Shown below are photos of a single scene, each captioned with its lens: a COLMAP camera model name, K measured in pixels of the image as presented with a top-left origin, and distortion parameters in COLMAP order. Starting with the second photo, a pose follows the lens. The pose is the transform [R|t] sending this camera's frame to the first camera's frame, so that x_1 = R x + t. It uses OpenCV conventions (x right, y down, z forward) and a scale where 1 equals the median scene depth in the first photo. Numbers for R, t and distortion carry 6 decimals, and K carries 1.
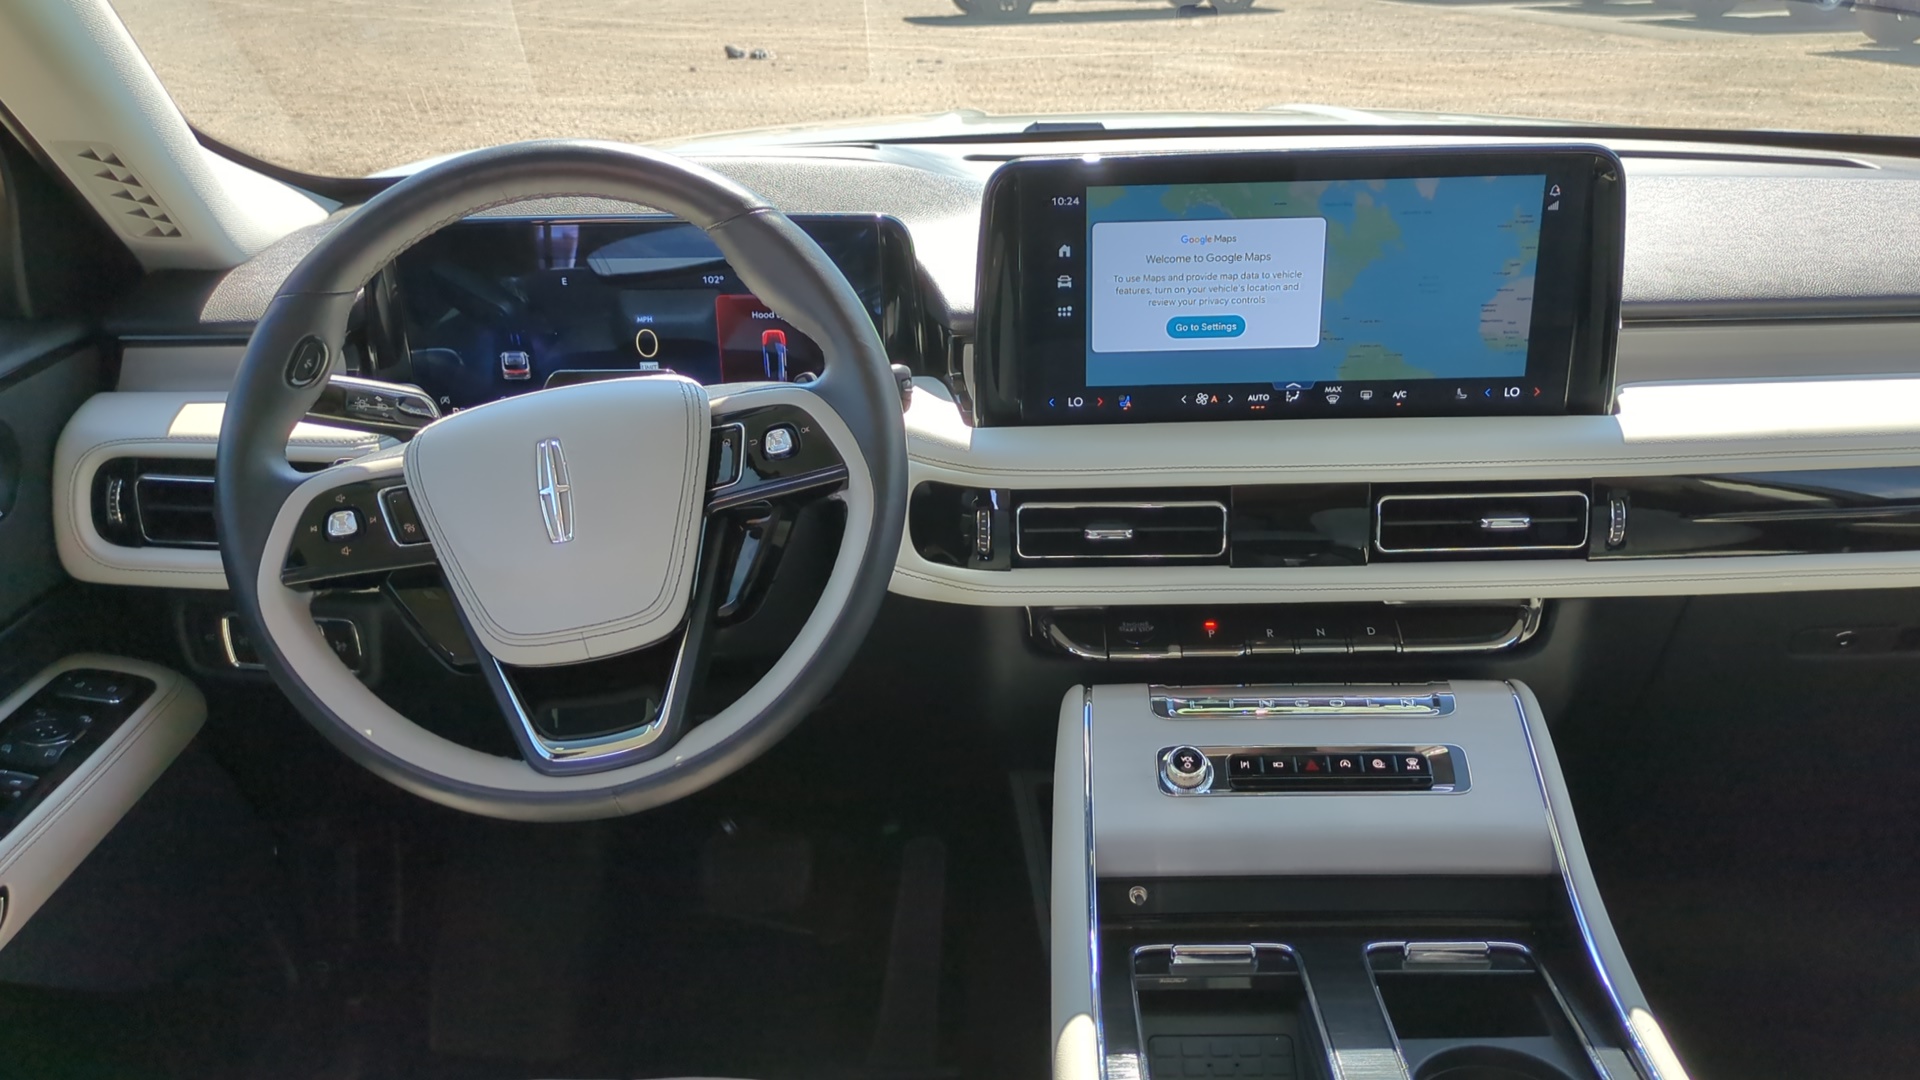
lens RADIAL K [[1661.2, 0, 972.2], [0, 1661.2, 530.8], [0, 0, 1]] dist [0.060212, -0.072497]
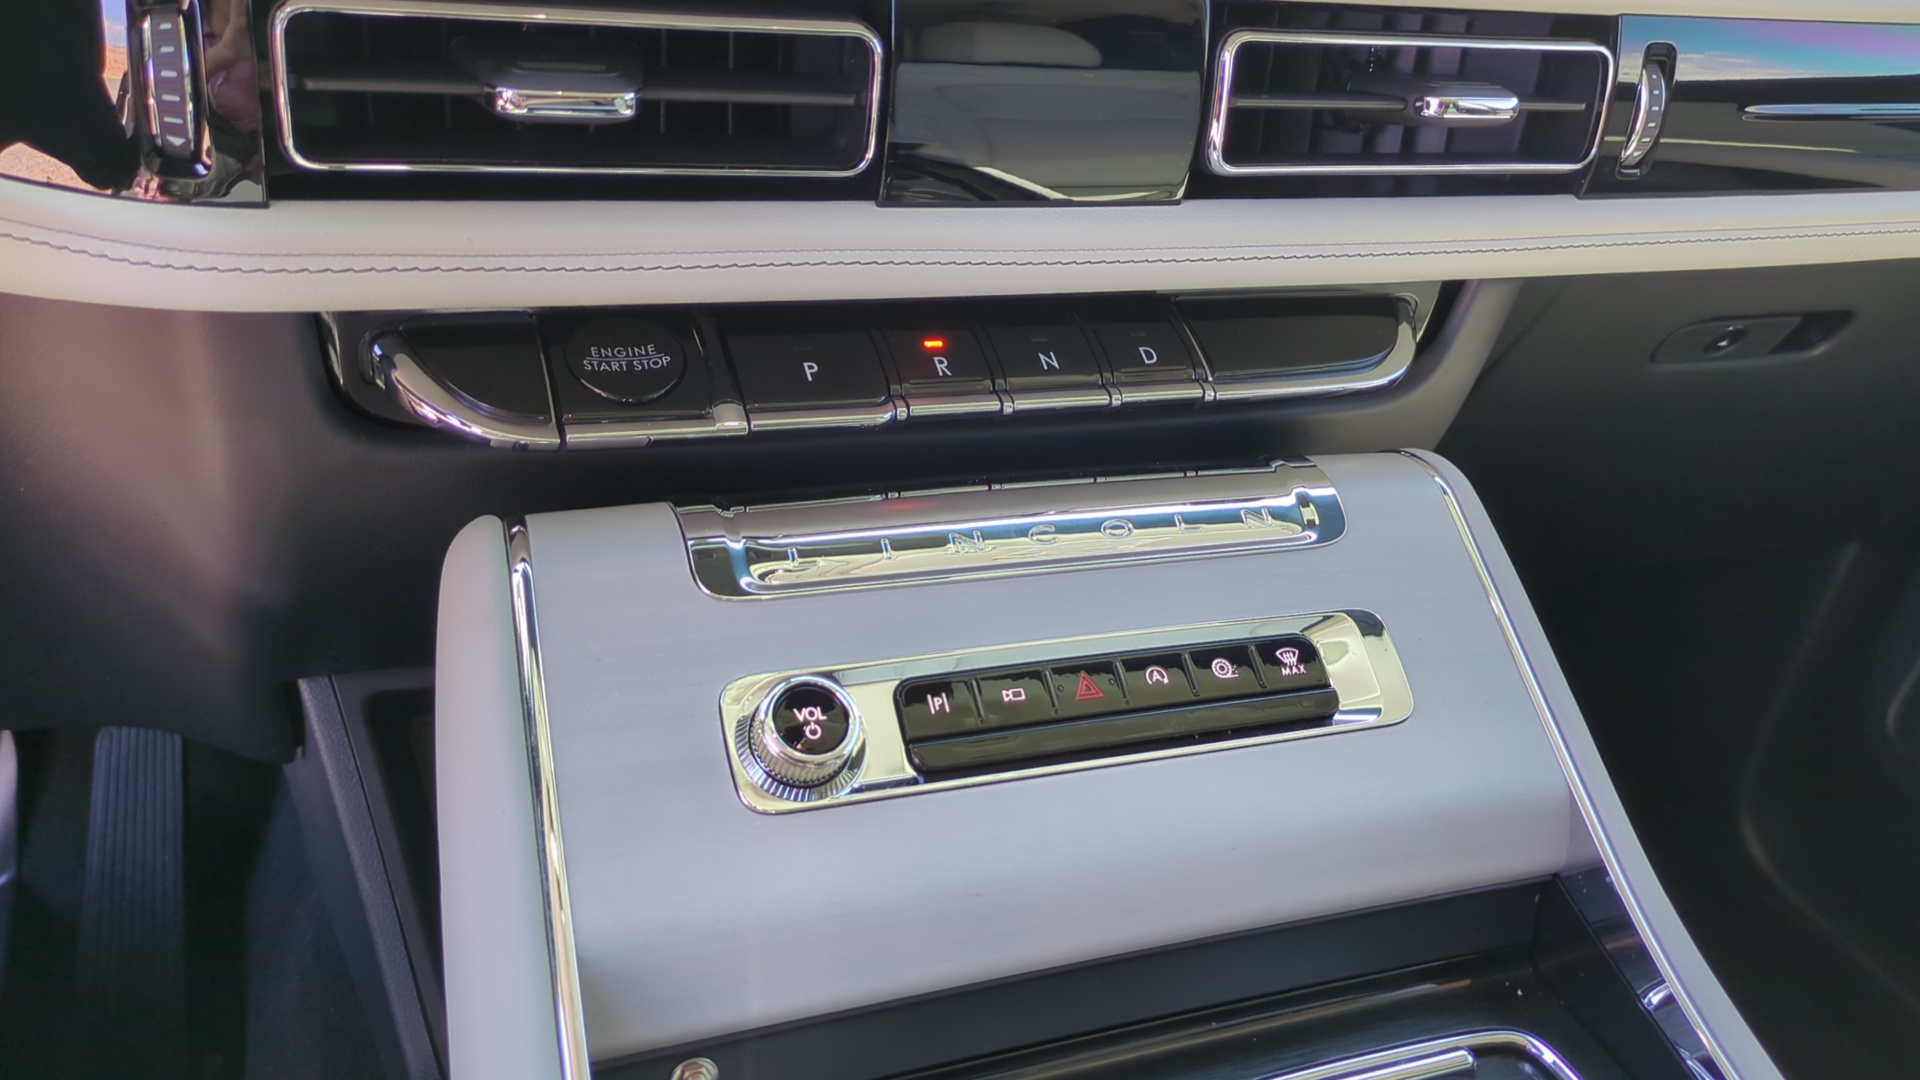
lens RADIAL K [[1661.2, 0, 985.5], [0, 1661.2, 549.7], [0, 0, 1]] dist [0.060212, -0.072497]
pose [[0.914344, -0.070517, 0.398752, 0.015562], [-0.014259, 0.978503, 0.205739, 0.020176], [-0.404688, -0.193802, 0.893682, 0.623671]]
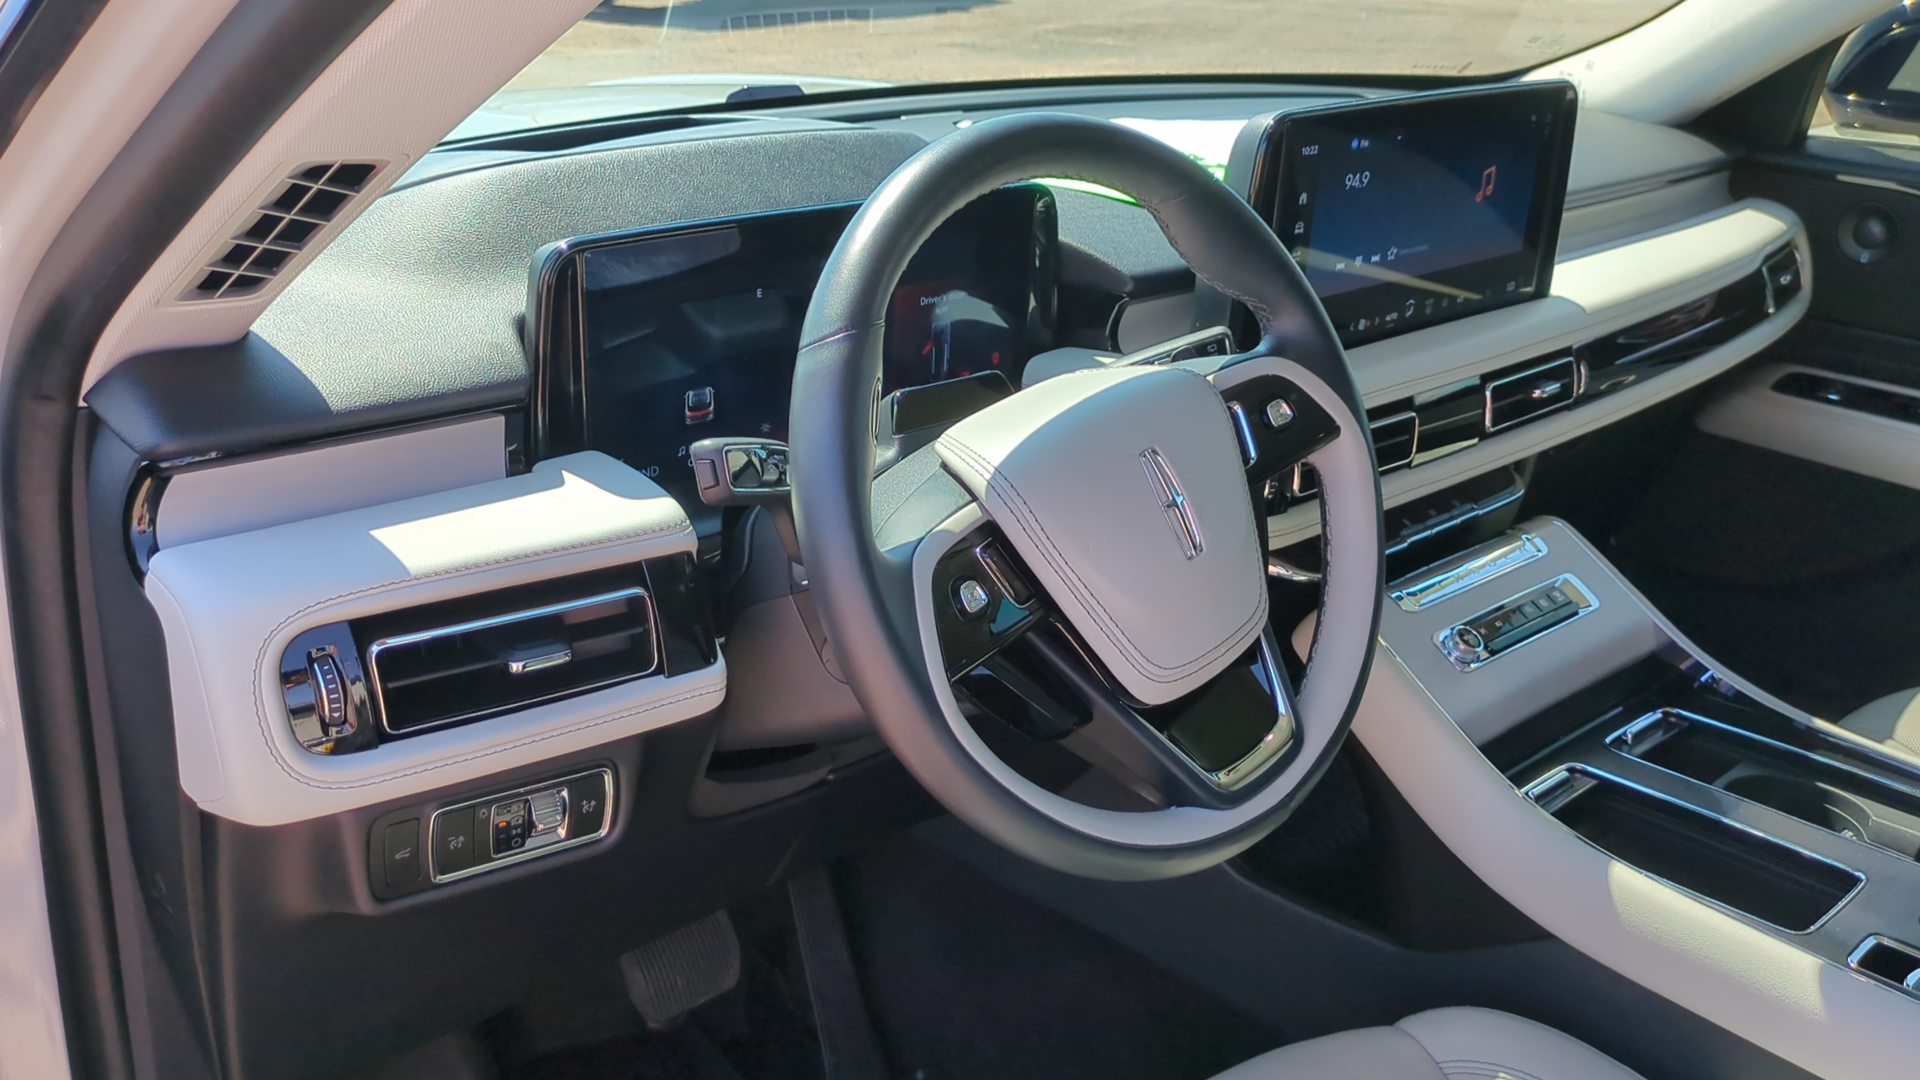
lens RADIAL K [[1661.2, 0, 971.9], [0, 1661.2, 542.6], [0, 0, 1]] dist [0.060212, -0.072497]
pose [[0.733150, -0.211983, 0.646185, -0.803736], [0.196052, 0.975719, 0.097650, -0.098037], [-0.651195, 0.055094, 0.756908, 0.344384]]
